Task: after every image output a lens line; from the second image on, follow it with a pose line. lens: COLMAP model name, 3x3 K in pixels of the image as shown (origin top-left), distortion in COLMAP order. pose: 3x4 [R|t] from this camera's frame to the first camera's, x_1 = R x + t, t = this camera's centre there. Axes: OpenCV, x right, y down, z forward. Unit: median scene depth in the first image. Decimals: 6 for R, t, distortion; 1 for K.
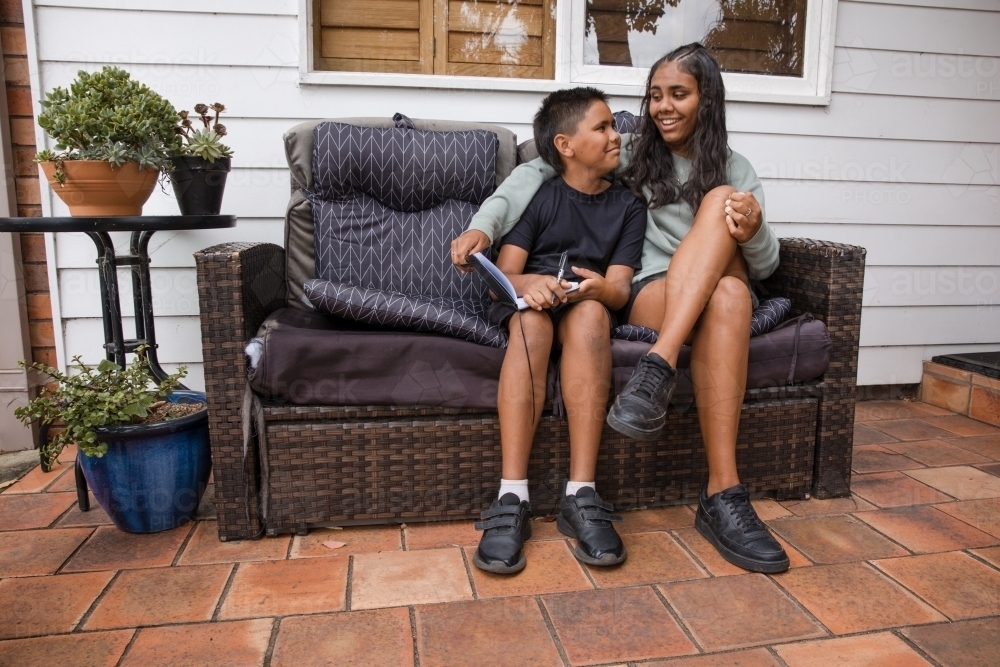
lens RADIAL K [[696.2, 0, 504.7], [0, 696.2, 323.6], [0, 0, 1]] dist [-0.076745, 0.054721]
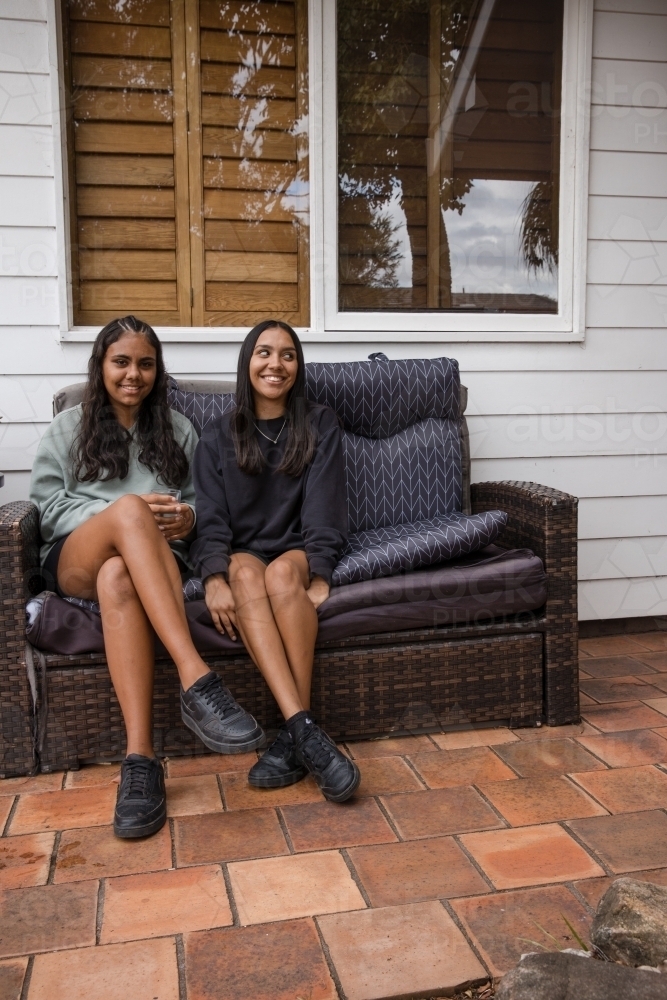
lens RADIAL K [[884.0, 0, 333.5], [0, 884.0, 500.0], [0, 0, 1]] dist [-0.006862, 0.000269]
pose [[0.999223, -0.024308, 0.031023, 0.086001], [0.025748, 0.998568, -0.046883, -0.049062], [-0.029839, 0.047646, 0.998419, -0.435685]]
